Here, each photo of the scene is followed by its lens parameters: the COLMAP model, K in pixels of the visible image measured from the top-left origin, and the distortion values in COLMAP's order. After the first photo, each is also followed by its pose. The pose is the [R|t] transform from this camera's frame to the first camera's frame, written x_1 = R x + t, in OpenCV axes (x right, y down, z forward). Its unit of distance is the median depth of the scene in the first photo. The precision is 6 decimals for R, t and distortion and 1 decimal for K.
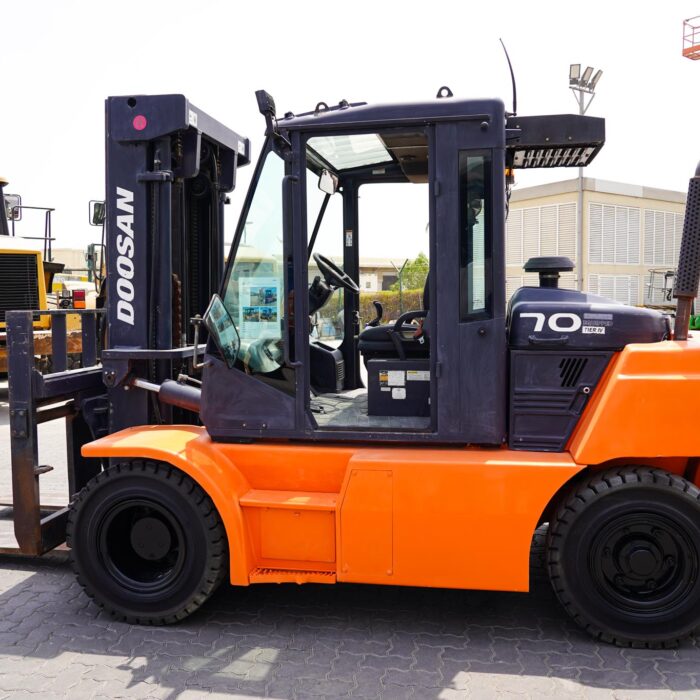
lens RADIAL K [[710.9, 0, 351.9], [0, 710.9, 340.1], [0, 0, 1]] dist [-0.033027, 0.022677]
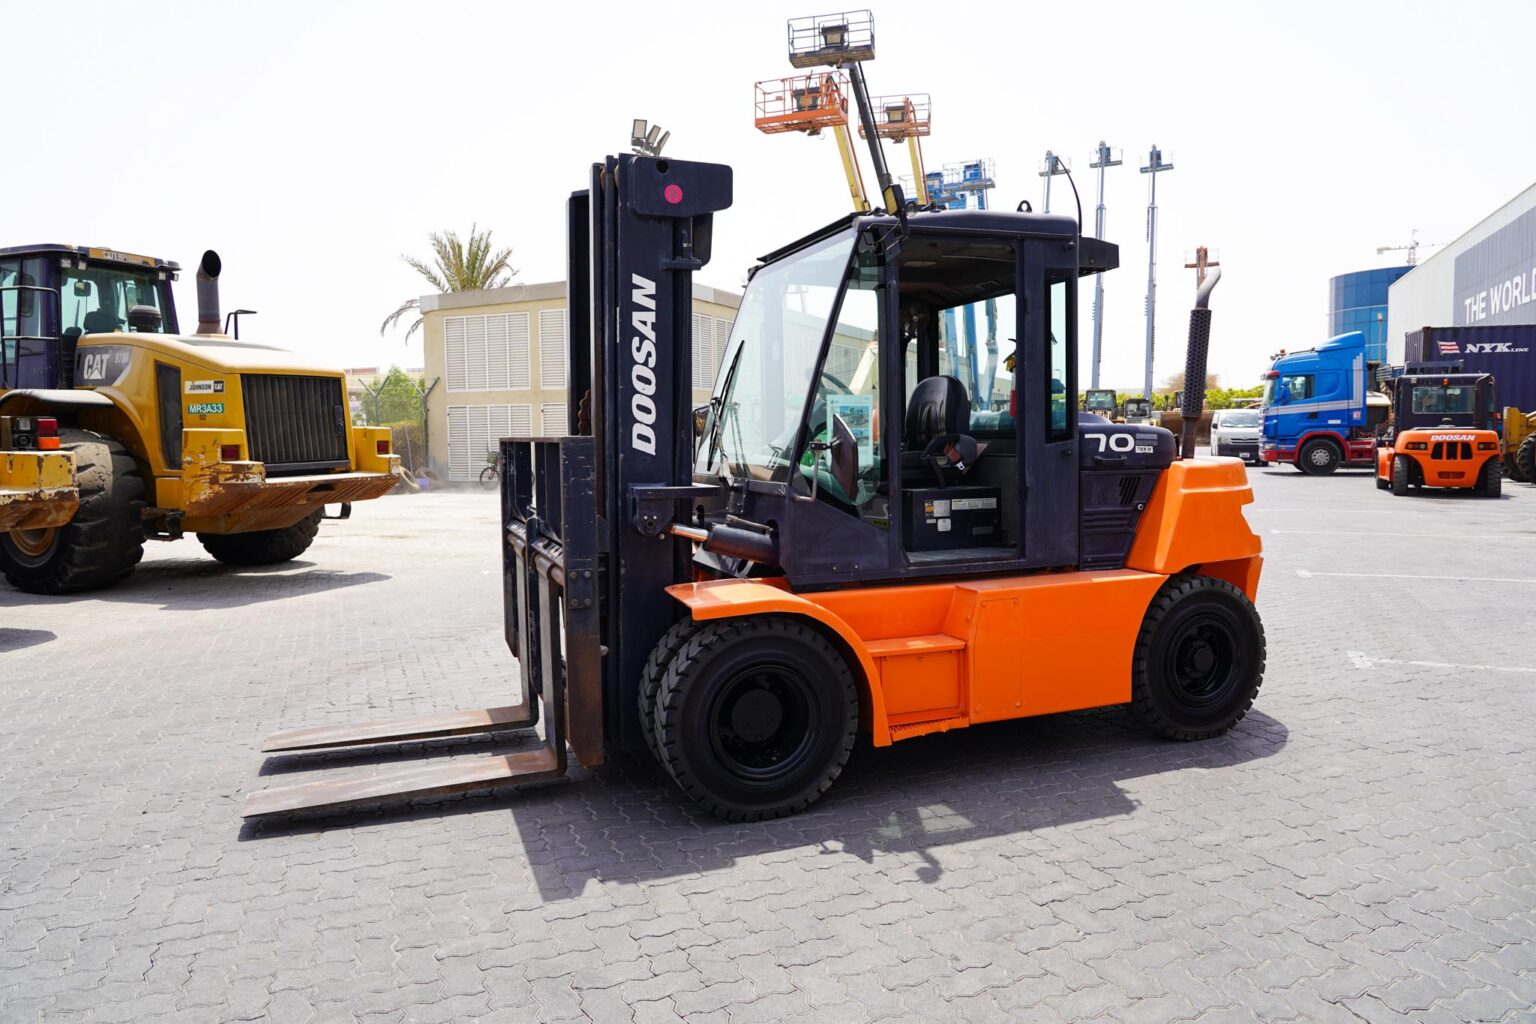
lens RADIAL K [[1039.0, 0, 770.9], [0, 1039.0, 497.3], [0, 0, 1]] dist [-0.022832, 0.003085]
pose [[0.857588, -0.036592, 0.513035, -0.805892], [0.037307, 0.999264, 0.008911, 0.019405], [-0.512983, 0.011498, 0.858322, -0.029836]]
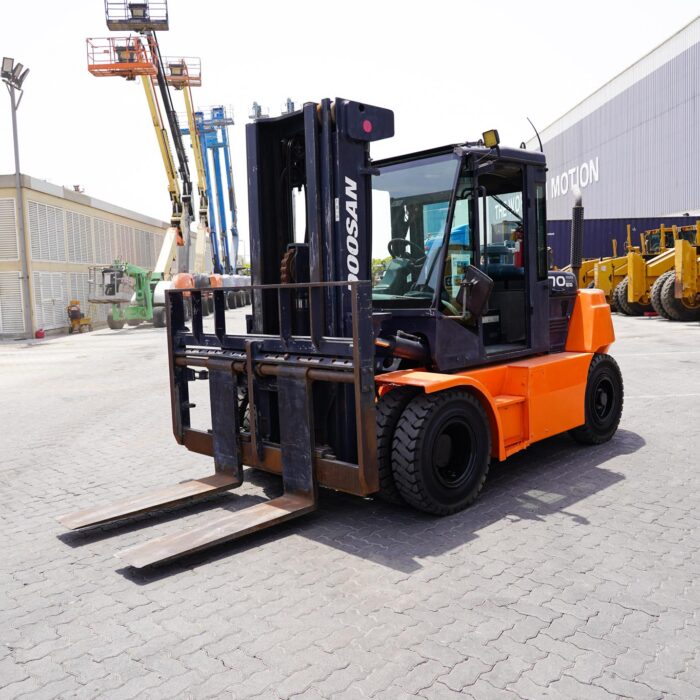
lens RADIAL K [[710.9, 0, 351.9], [0, 710.9, 340.1], [0, 0, 1]] dist [-0.033027, 0.022677]
pose [[0.579413, -0.082006, 0.810898, -1.334093], [0.084274, 0.995620, 0.040470, 0.006512], [-0.810665, 0.044888, 0.583787, 0.327383]]
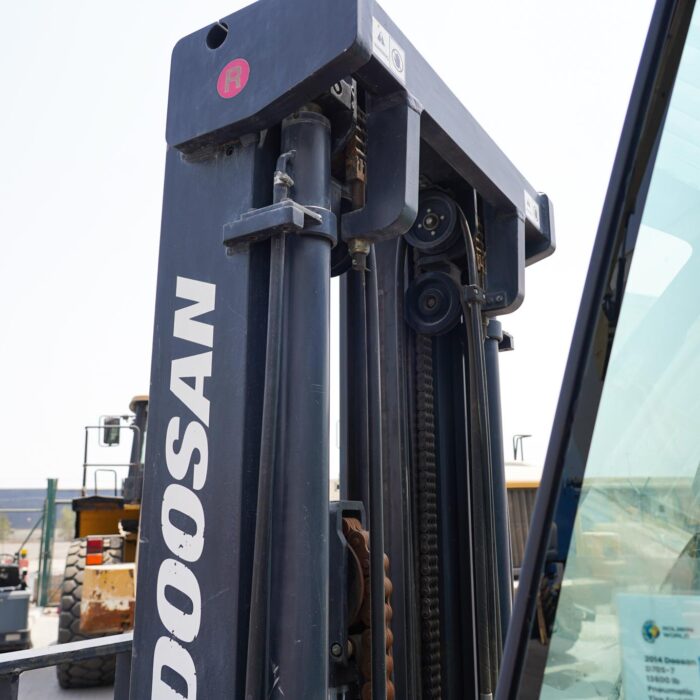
lens RADIAL K [[710.9, 0, 351.9], [0, 710.9, 340.1], [0, 0, 1]] dist [-0.033027, 0.022677]
pose [[0.929692, -0.102704, -0.353728, -0.141856], [-0.011628, 0.951678, -0.306878, -0.087347], [0.368153, 0.289416, 0.883573, 0.760345]]
